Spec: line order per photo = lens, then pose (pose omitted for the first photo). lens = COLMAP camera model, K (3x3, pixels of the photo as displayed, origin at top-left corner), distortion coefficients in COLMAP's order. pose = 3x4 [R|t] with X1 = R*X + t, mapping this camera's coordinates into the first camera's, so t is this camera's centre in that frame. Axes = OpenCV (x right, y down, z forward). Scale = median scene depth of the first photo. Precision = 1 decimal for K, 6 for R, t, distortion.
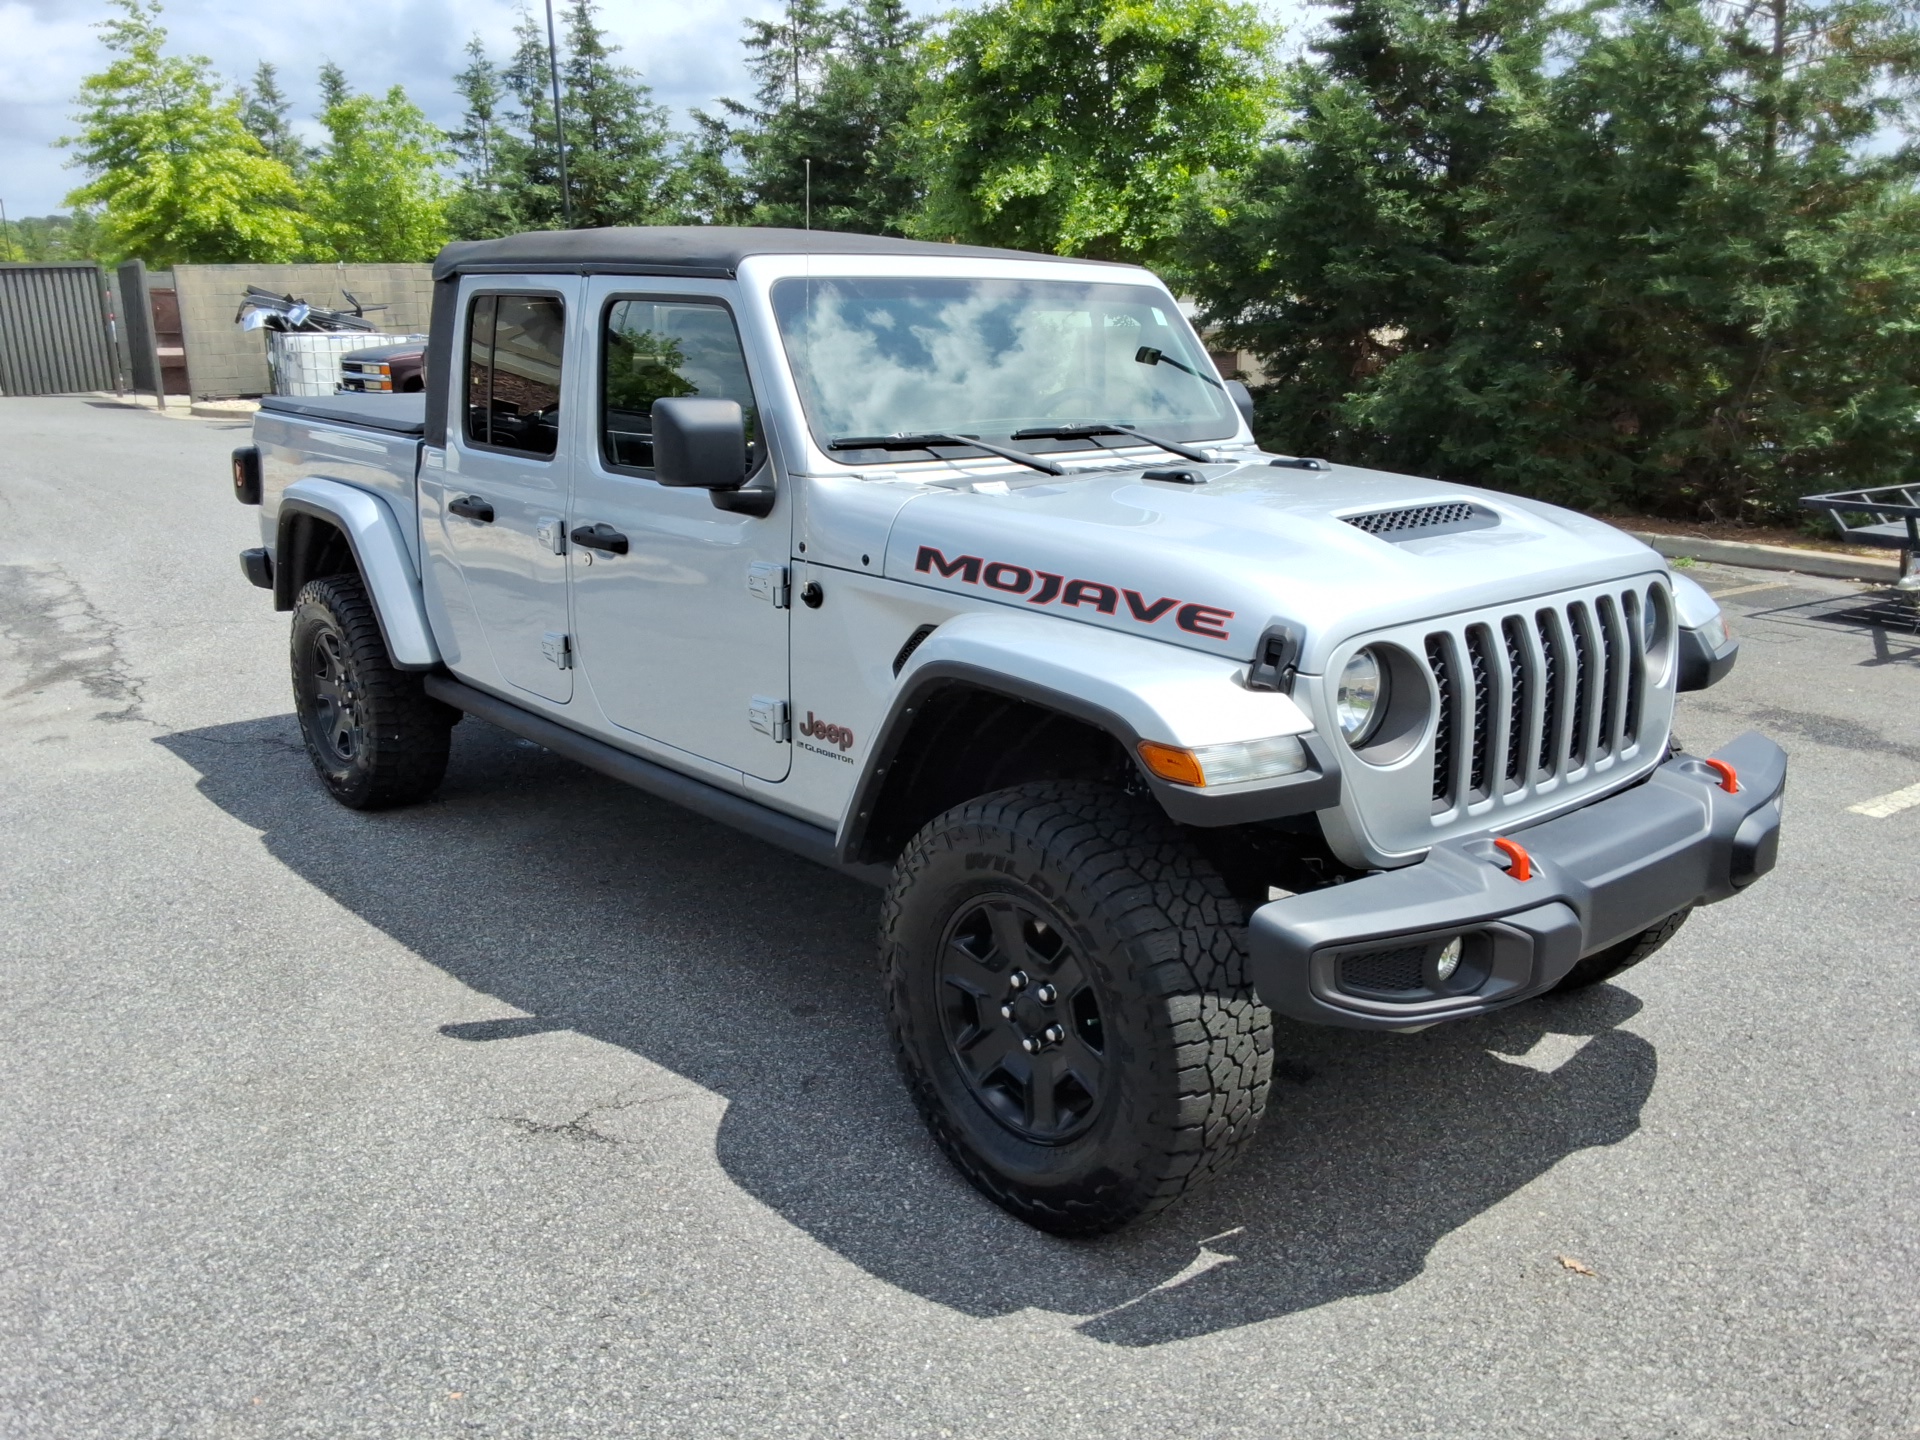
lens RADIAL K [[1536.7, 0, 976.3], [0, 1536.7, 684.6], [0, 0, 1]] dist [0.118294, -0.193132]
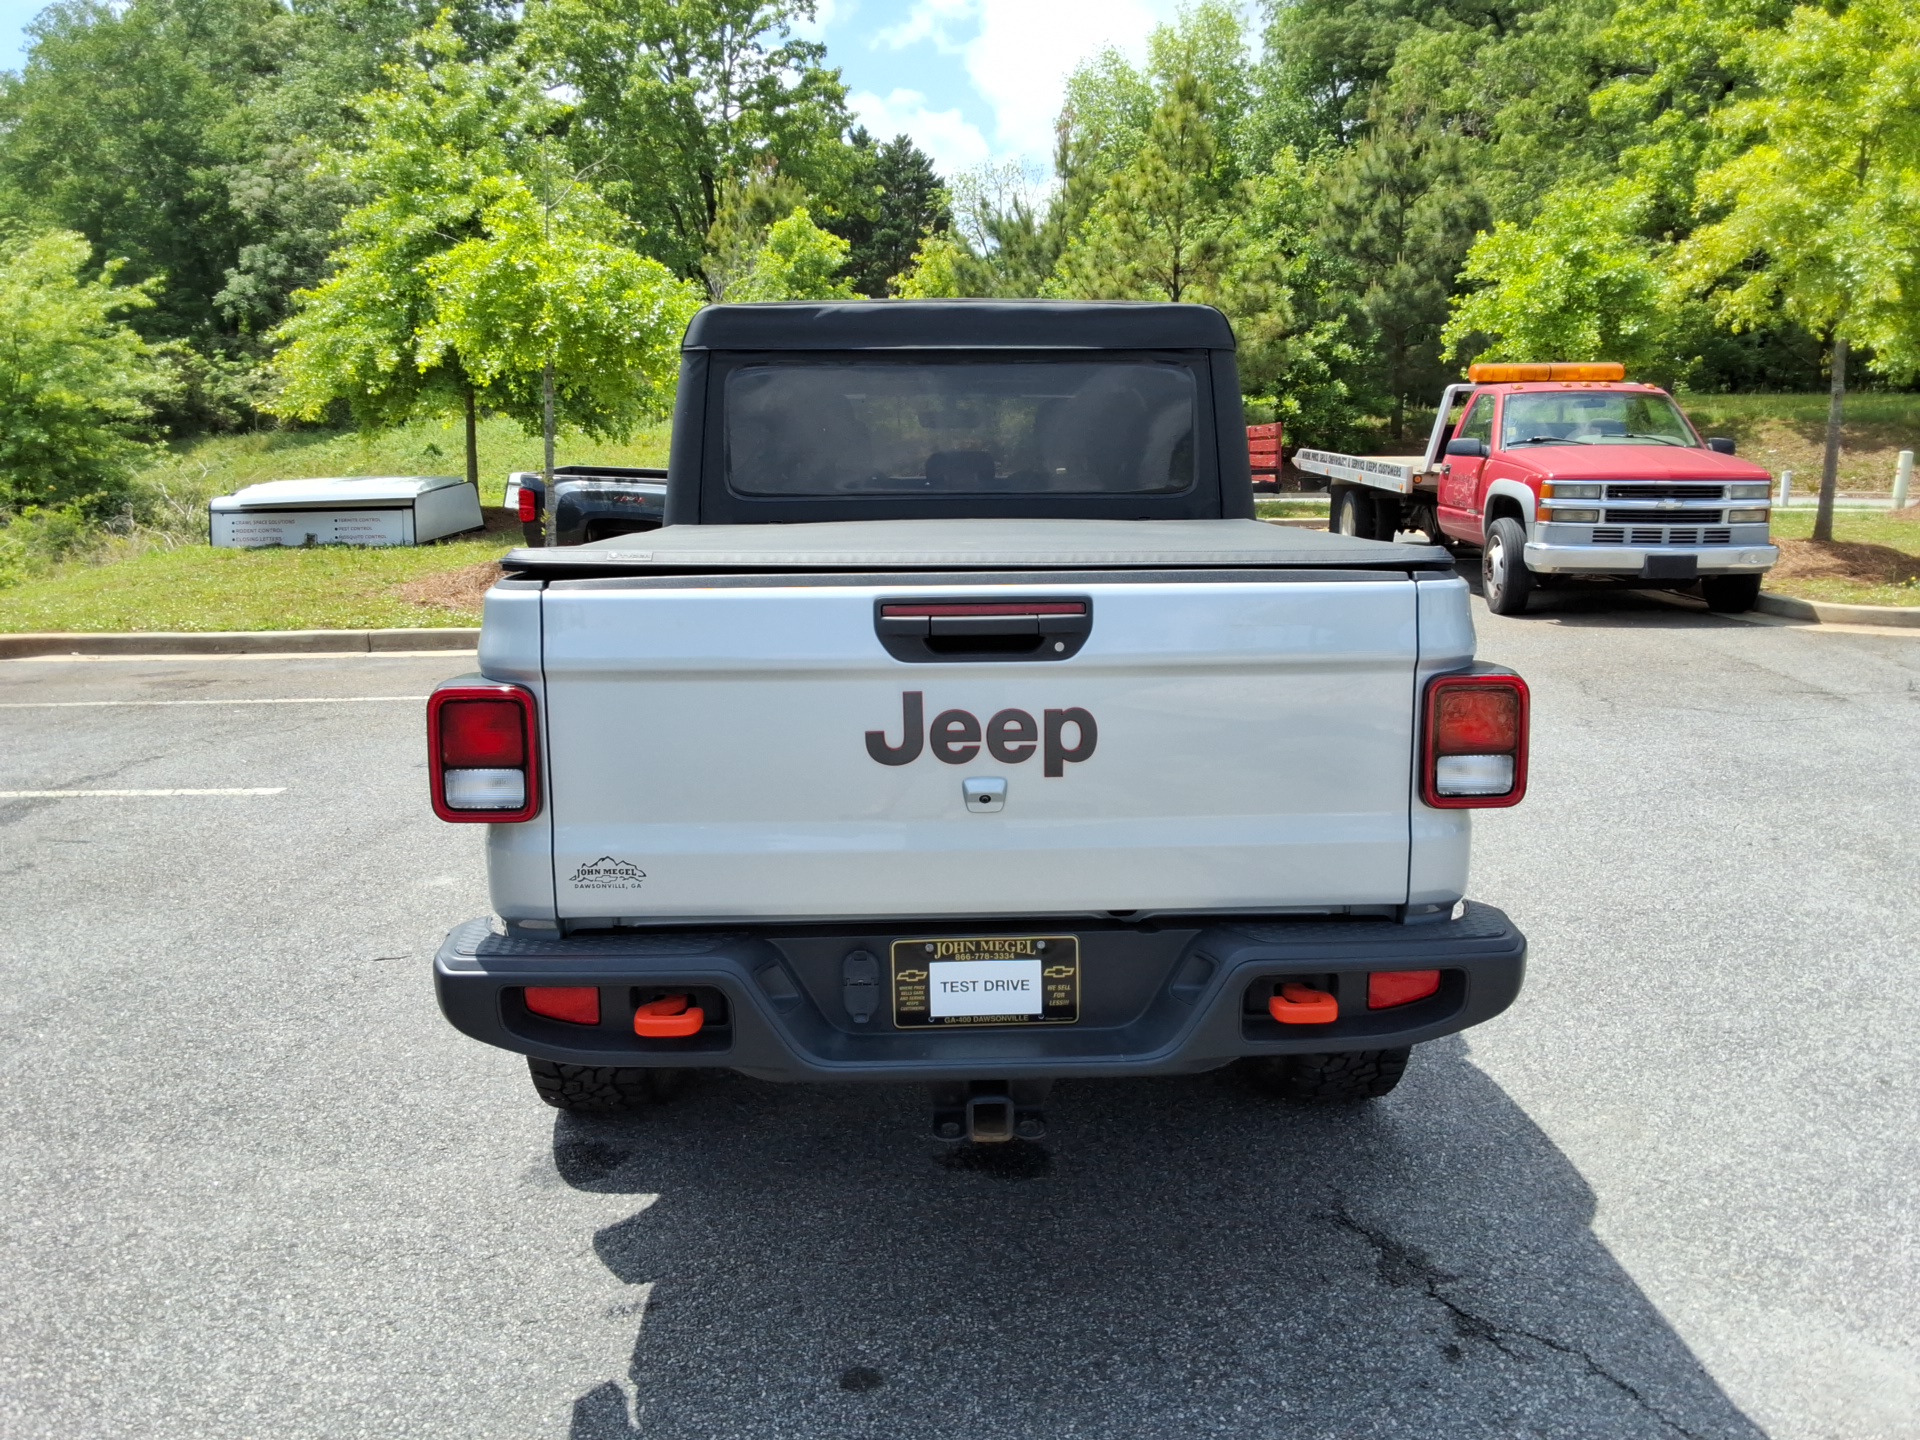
lens RADIAL K [[1536.7, 0, 976.3], [0, 1536.7, 684.6], [0, 0, 1]] dist [0.118294, -0.193132]
pose [[-0.771319, -0.092906, 0.629631, -1.056928], [0.148557, 0.935680, 0.320054, -0.508777], [-0.618868, 0.340400, -0.707905, 2.341050]]
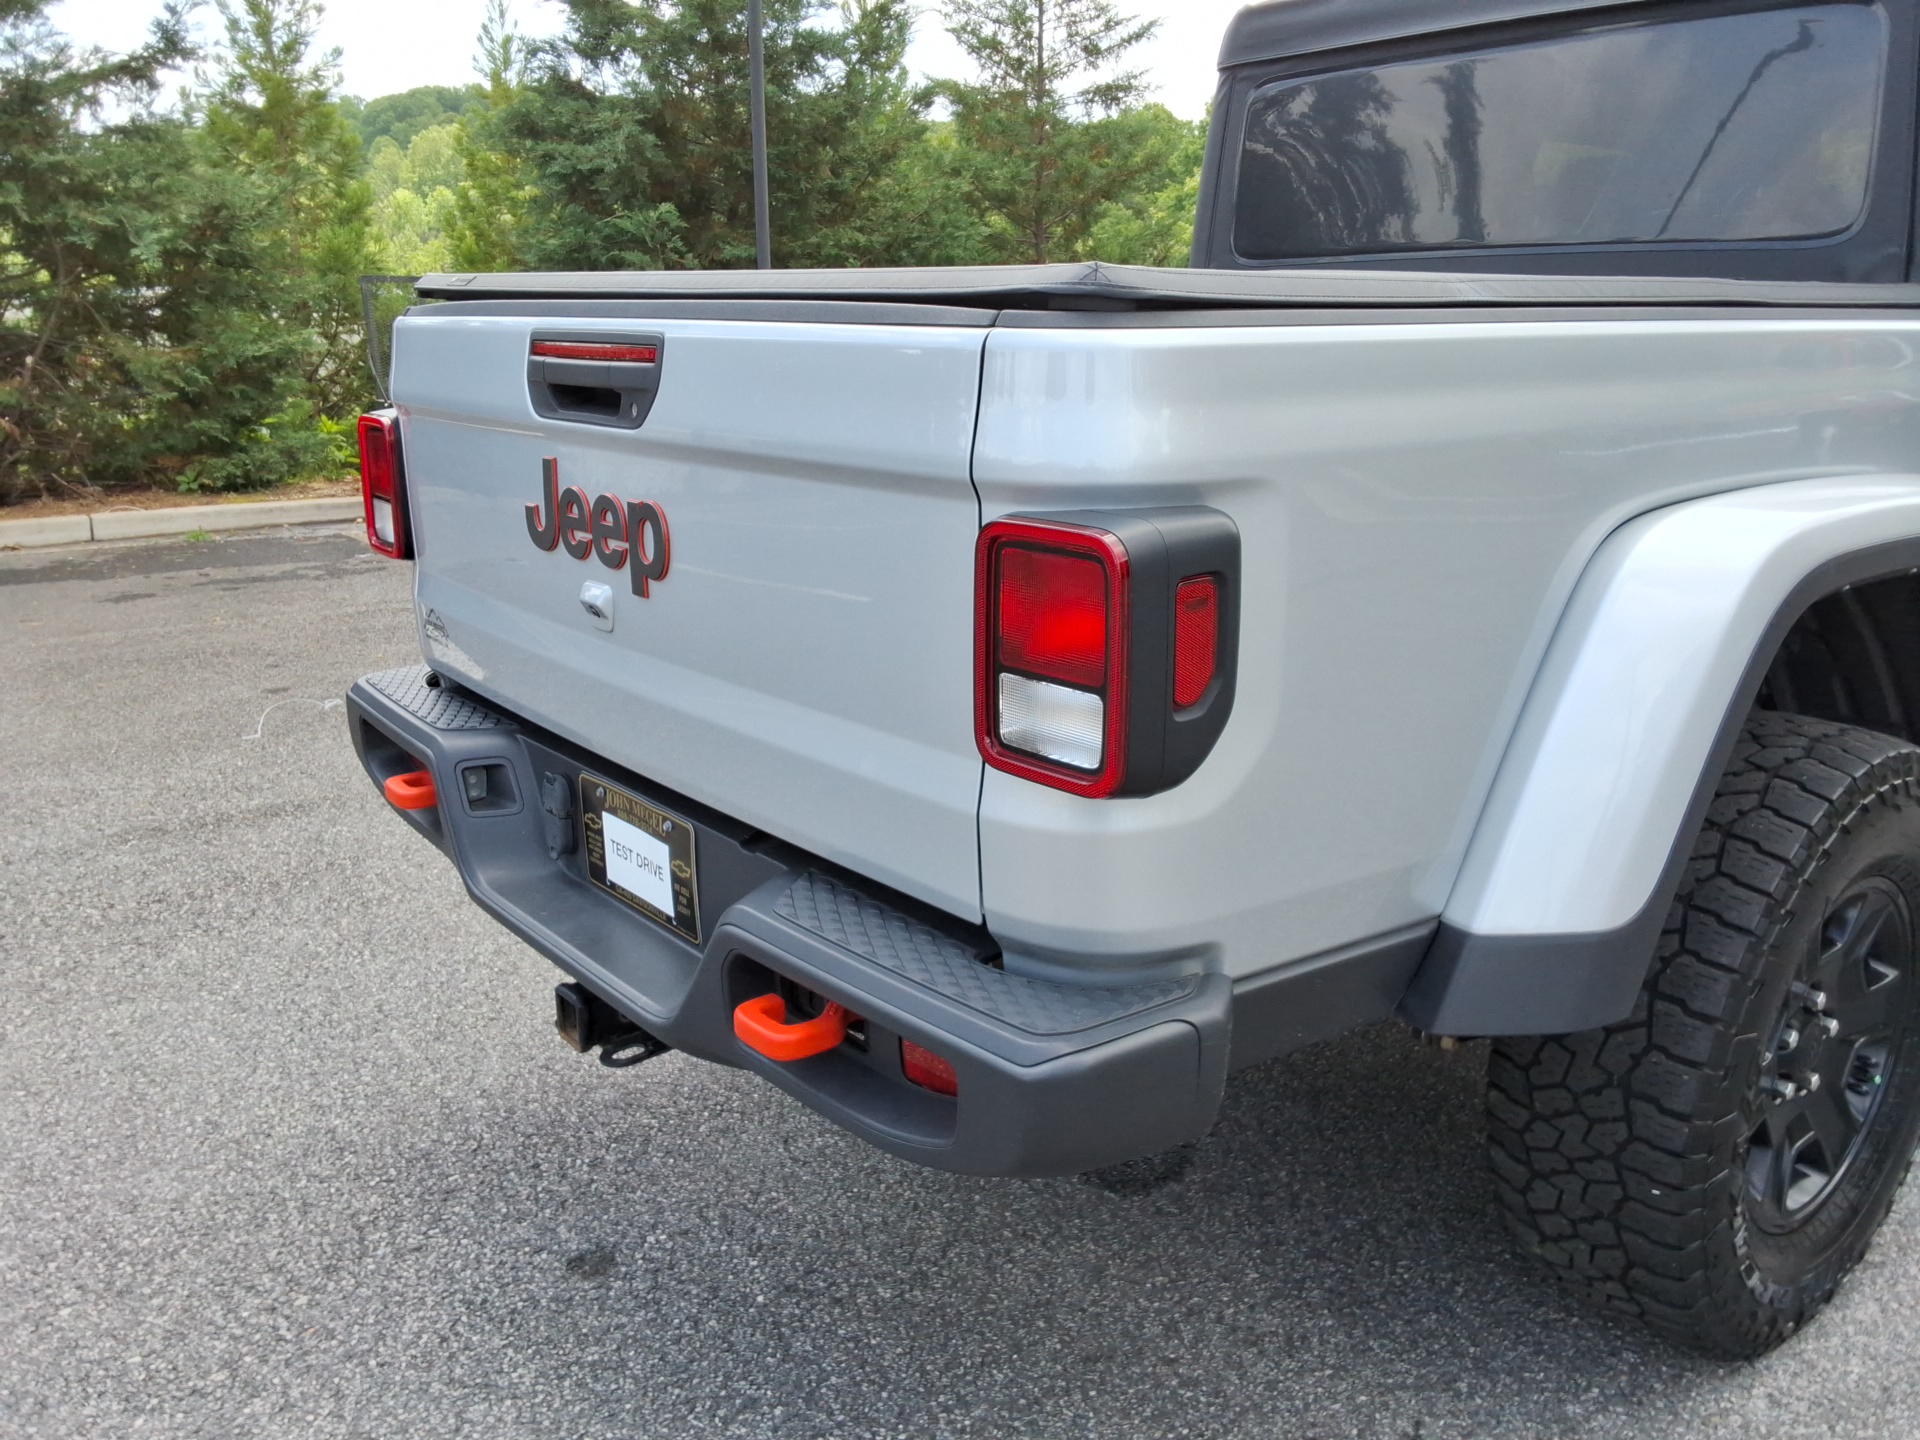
lens RADIAL K [[1544.5, 0, 965.3], [0, 1544.5, 676.6], [0, 0, 1]] dist [0.123958, -0.204608]
pose [[0.046488, -0.238689, 0.969983, -1.134537], [0.233942, 0.946629, 0.221730, -0.310966], [-0.971139, 0.216611, 0.099847, 1.715697]]
